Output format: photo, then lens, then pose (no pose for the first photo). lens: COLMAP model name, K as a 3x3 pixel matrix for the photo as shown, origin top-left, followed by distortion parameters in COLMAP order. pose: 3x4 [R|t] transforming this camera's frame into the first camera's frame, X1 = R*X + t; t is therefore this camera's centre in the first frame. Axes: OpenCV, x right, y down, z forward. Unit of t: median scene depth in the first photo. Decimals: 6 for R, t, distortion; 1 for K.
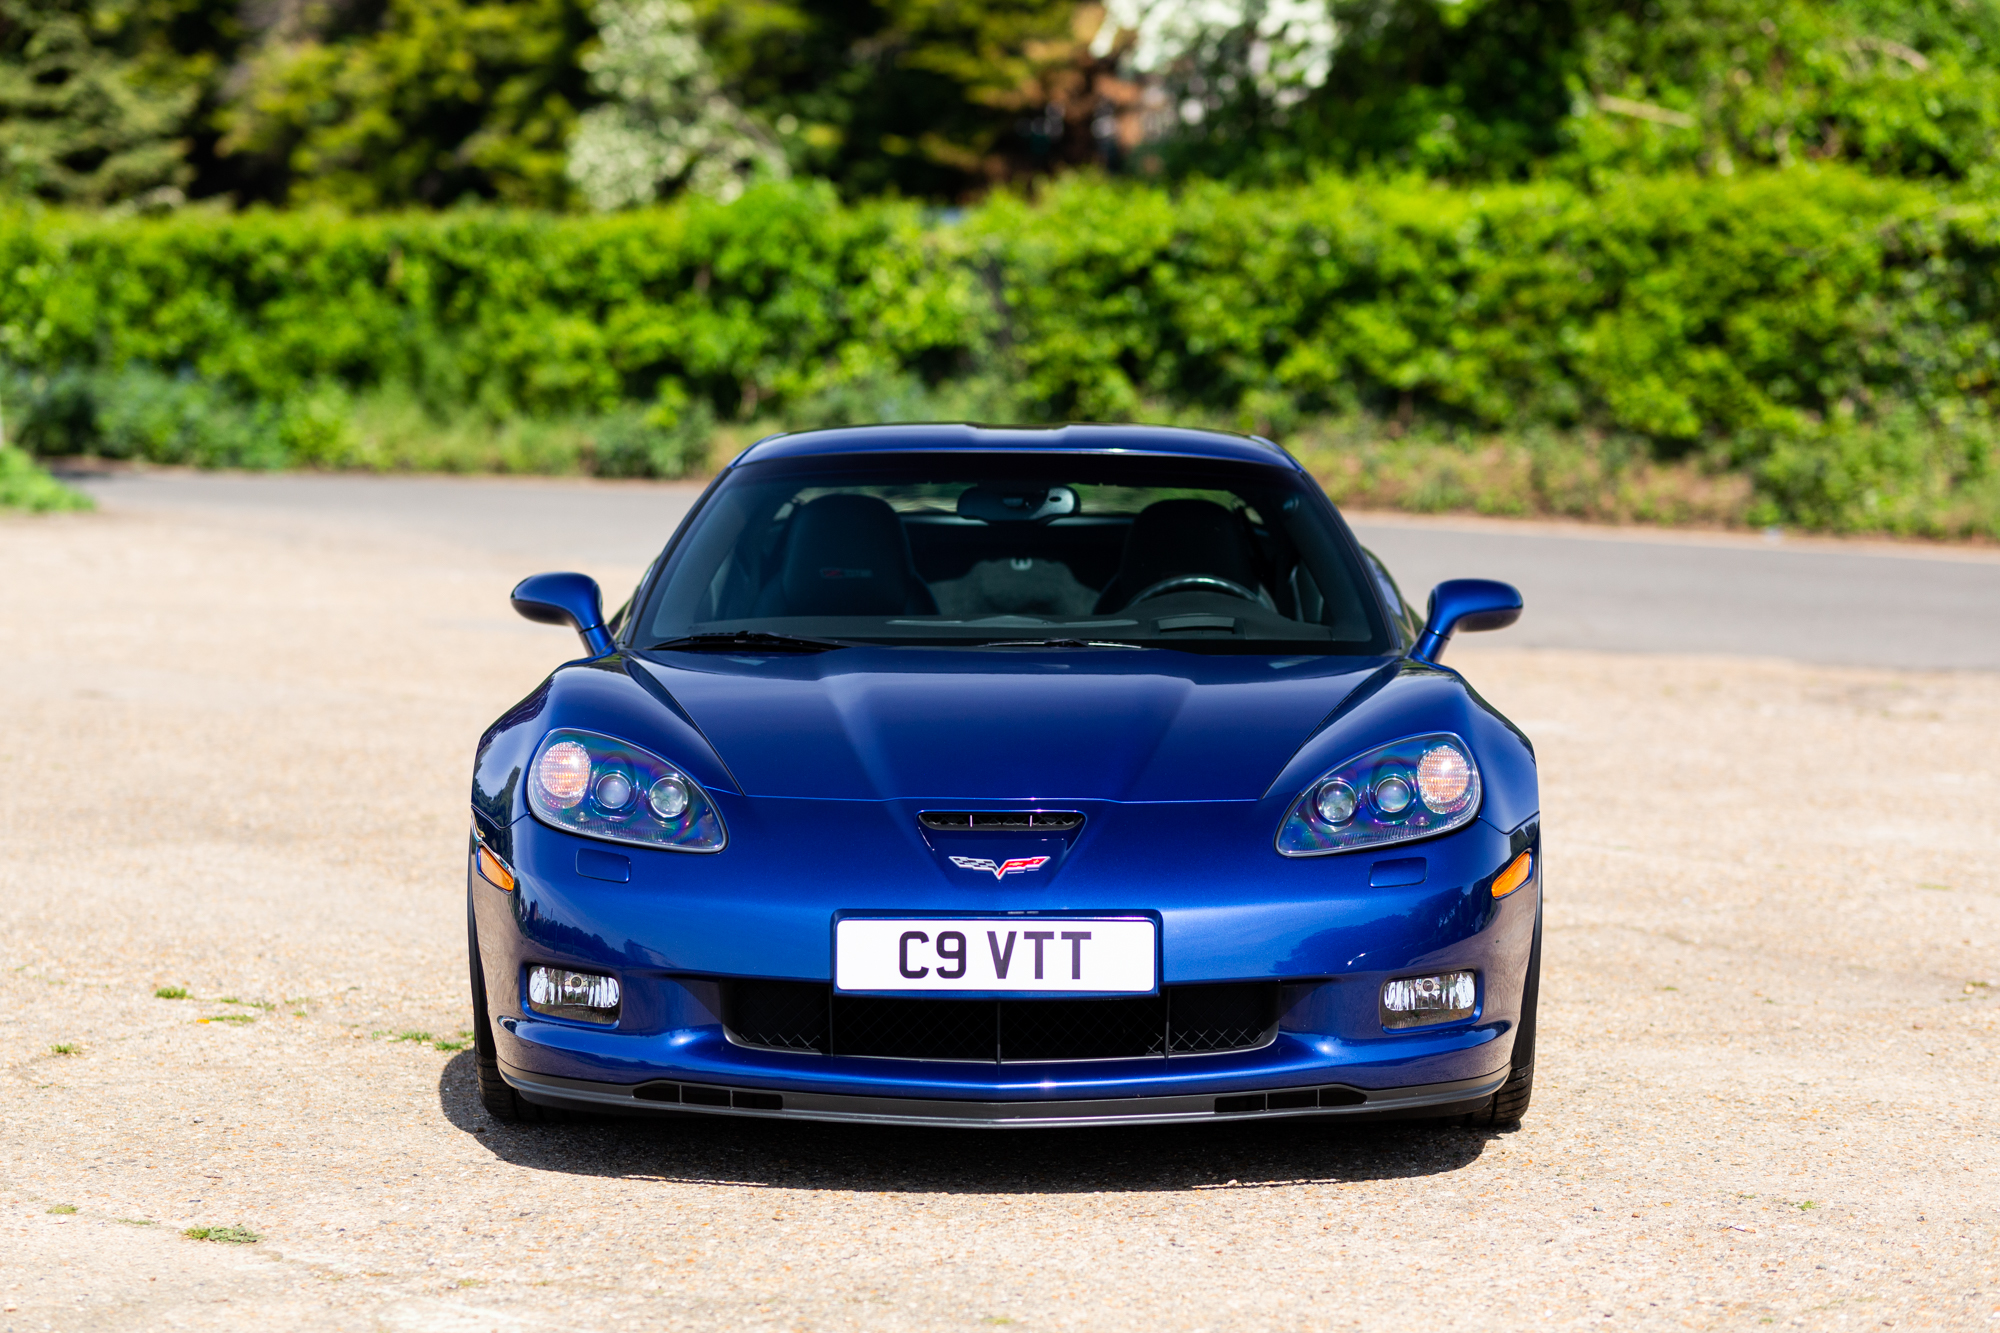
lens RADIAL K [[5072.8, 0, 898.9], [0, 5072.8, 660.8], [0, 0, 1]] dist [0.058852, -0.499860]
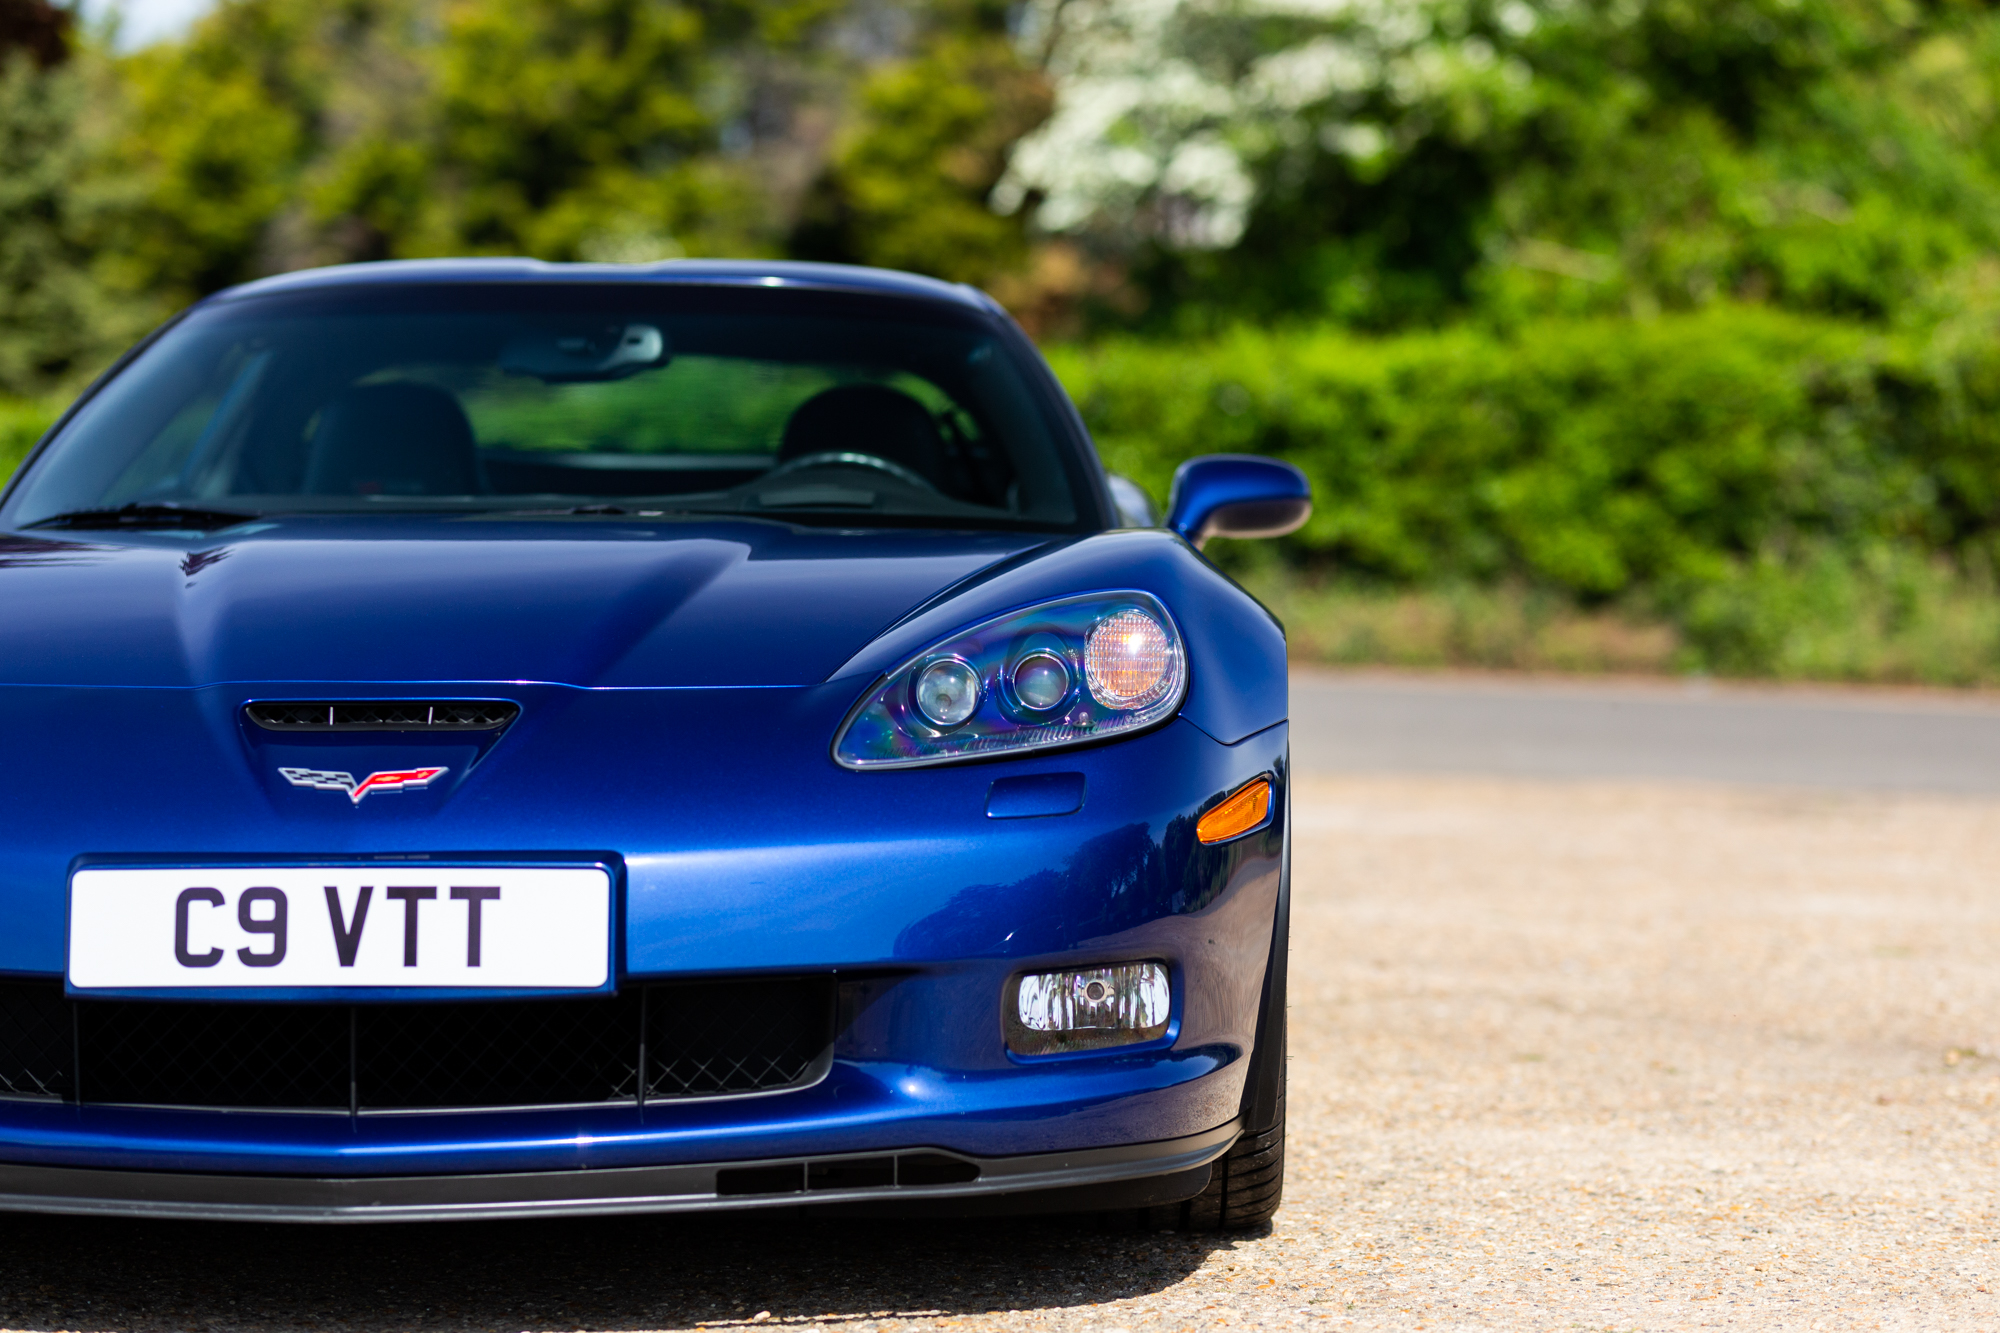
lens RADIAL K [[4651.9, 0, 969.6], [0, 4651.9, 604.0], [0, 0, 1]] dist [0.005332, 0.171552]
pose [[0.999908, -0.003601, 0.013092, 0.069523], [0.004405, 0.998068, -0.061967, 0.044331], [-0.012843, 0.062019, 0.997992, 0.373850]]
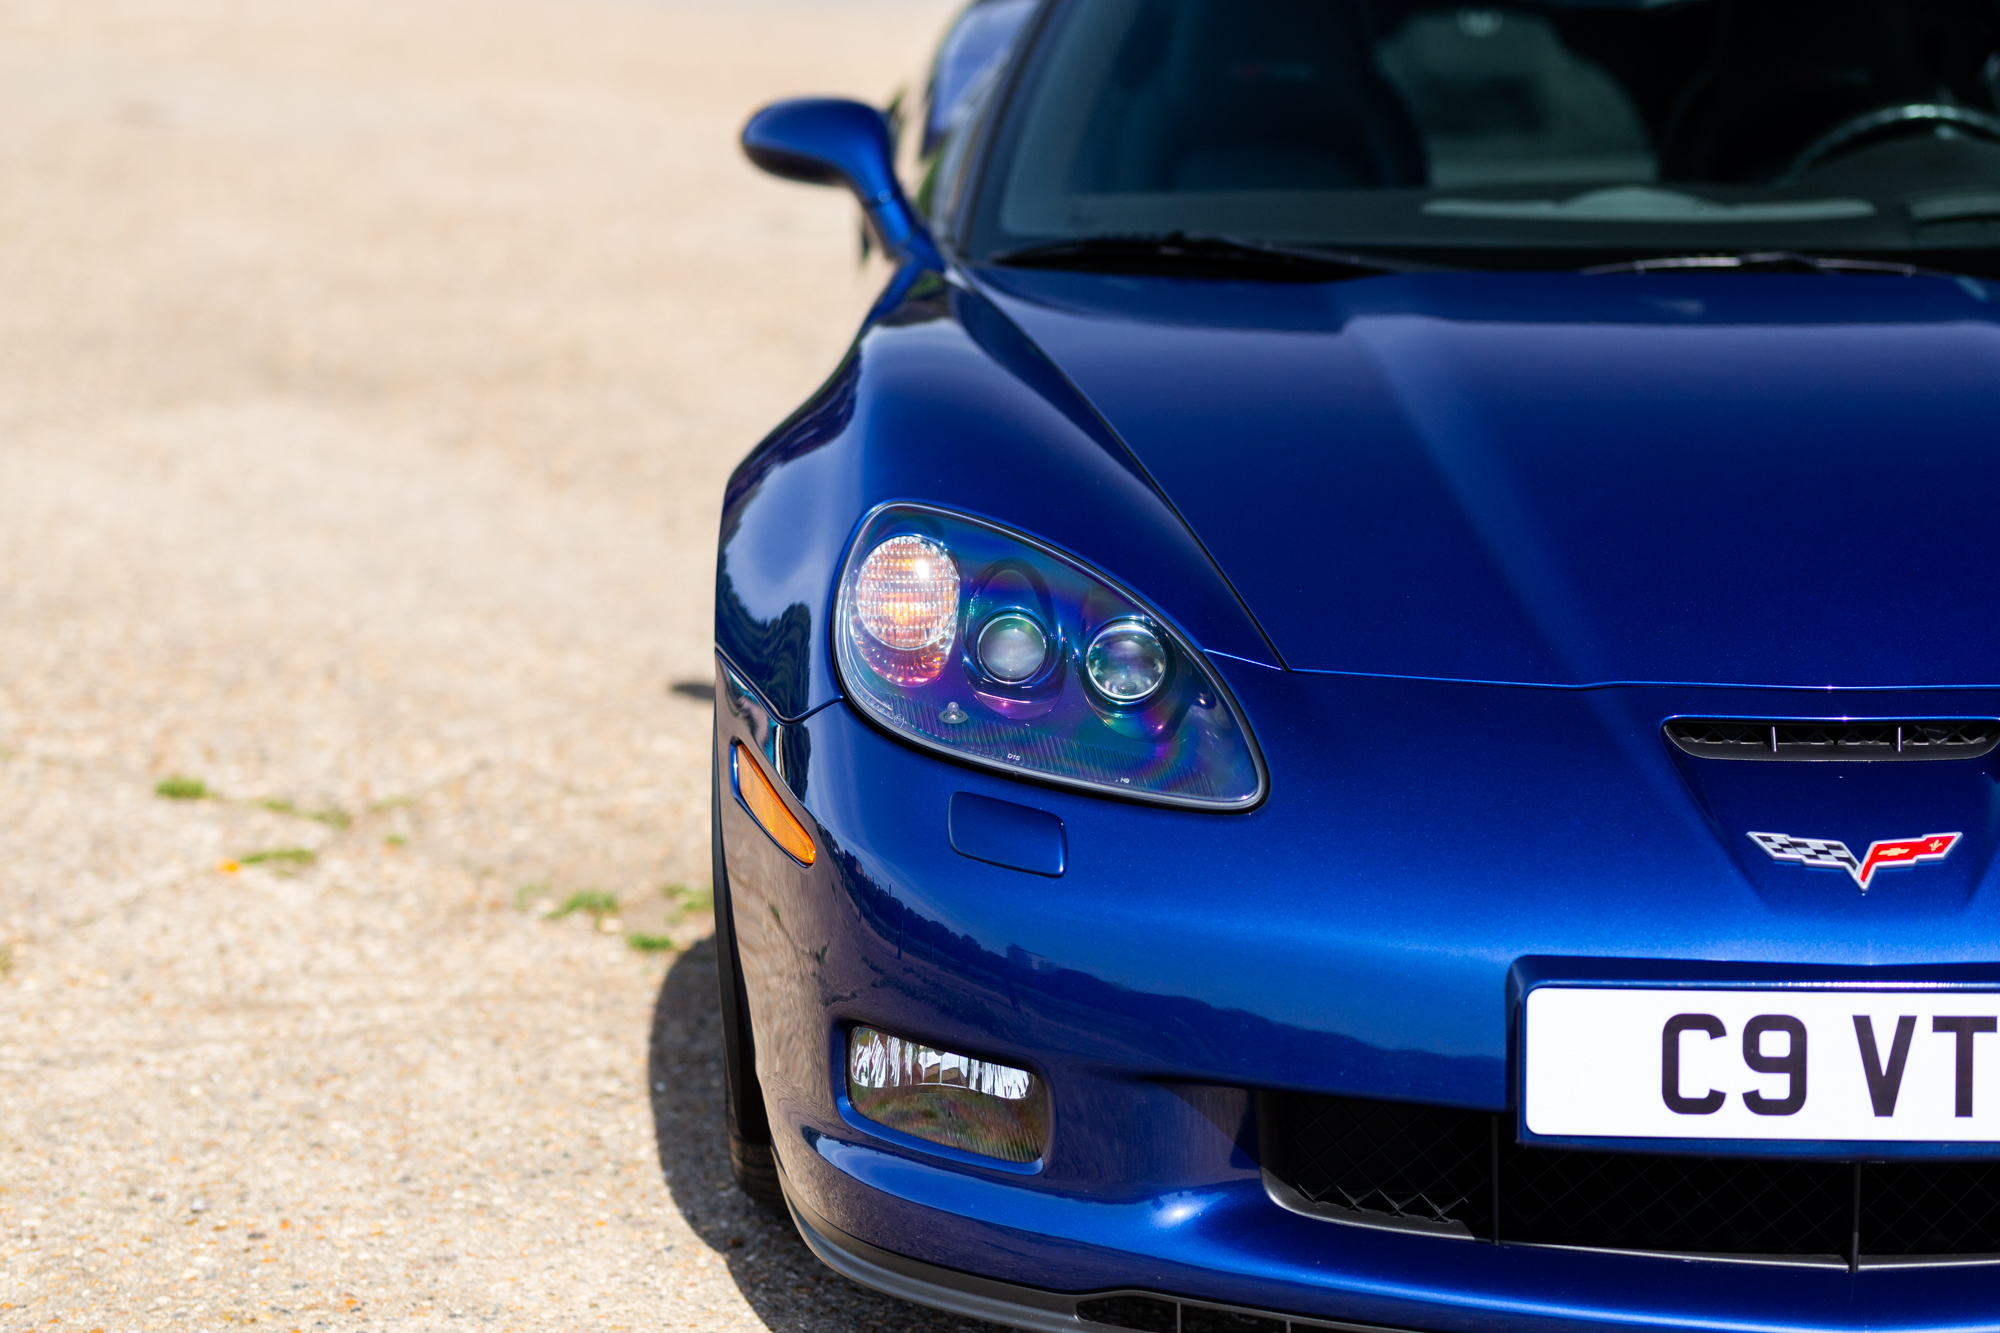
lens RADIAL K [[4668.2, 0, 1000.0], [0, 4668.2, 666.5], [0, 0, 1]] dist [0.023268, -0.071509]
pose [[0.999971, -0.003038, 0.006932, -0.051936], [0.001939, 0.988170, 0.153353, -0.035996], [-0.007316, -0.153336, 0.988147, 0.474343]]
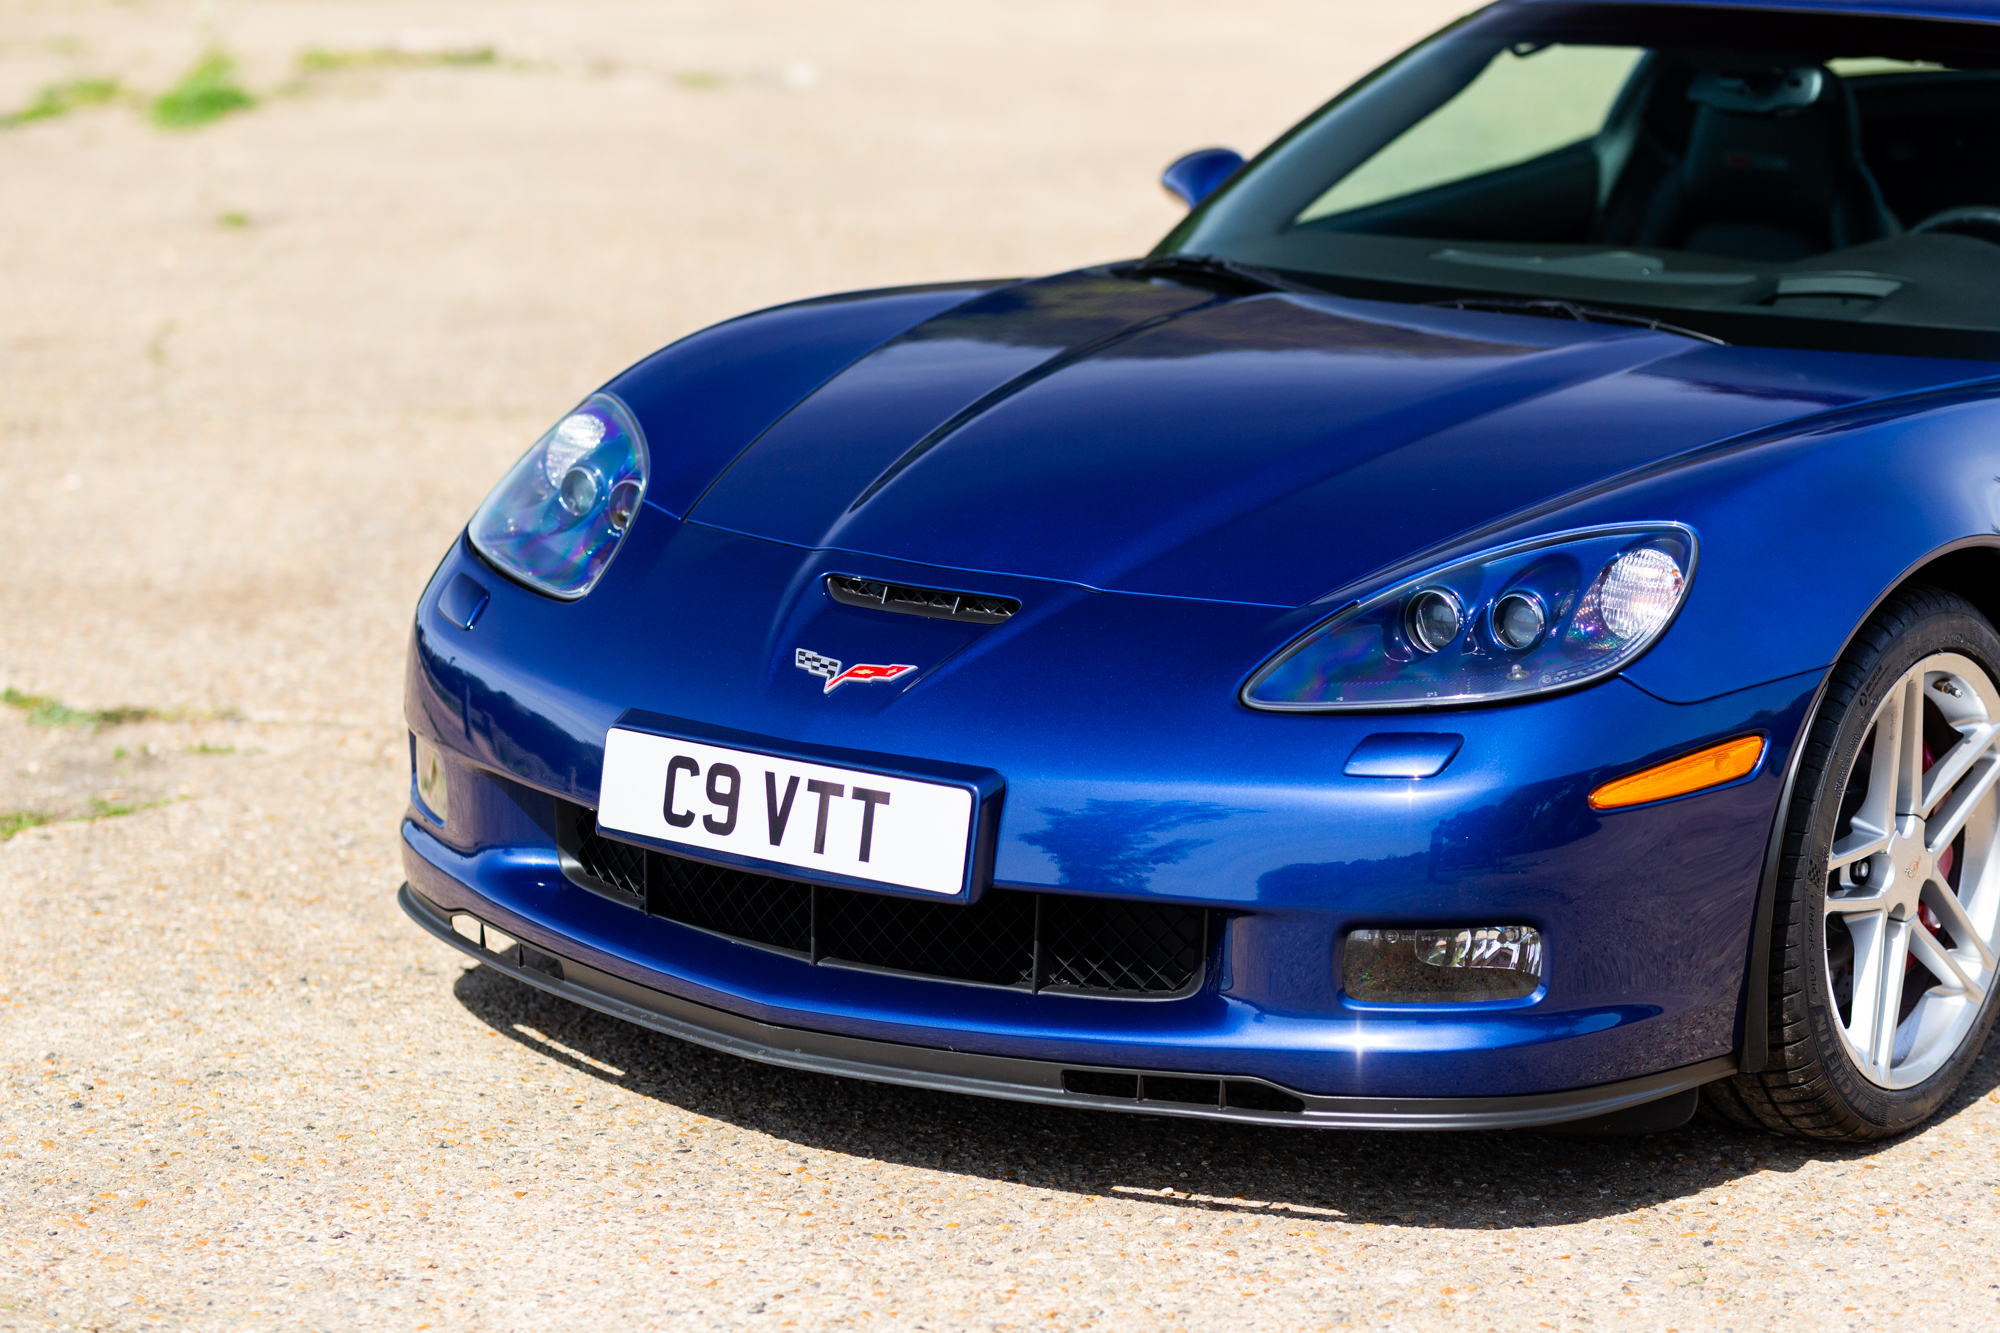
lens RADIAL K [[4651.9, 0, 969.6], [0, 4651.9, 604.0], [0, 0, 1]] dist [0.005332, 0.171552]
pose [[0.814688, 0.109196, -0.569526, 0.313672], [-0.043037, 0.990788, 0.128401, -0.039200], [0.578301, -0.080096, 0.811882, 0.424750]]
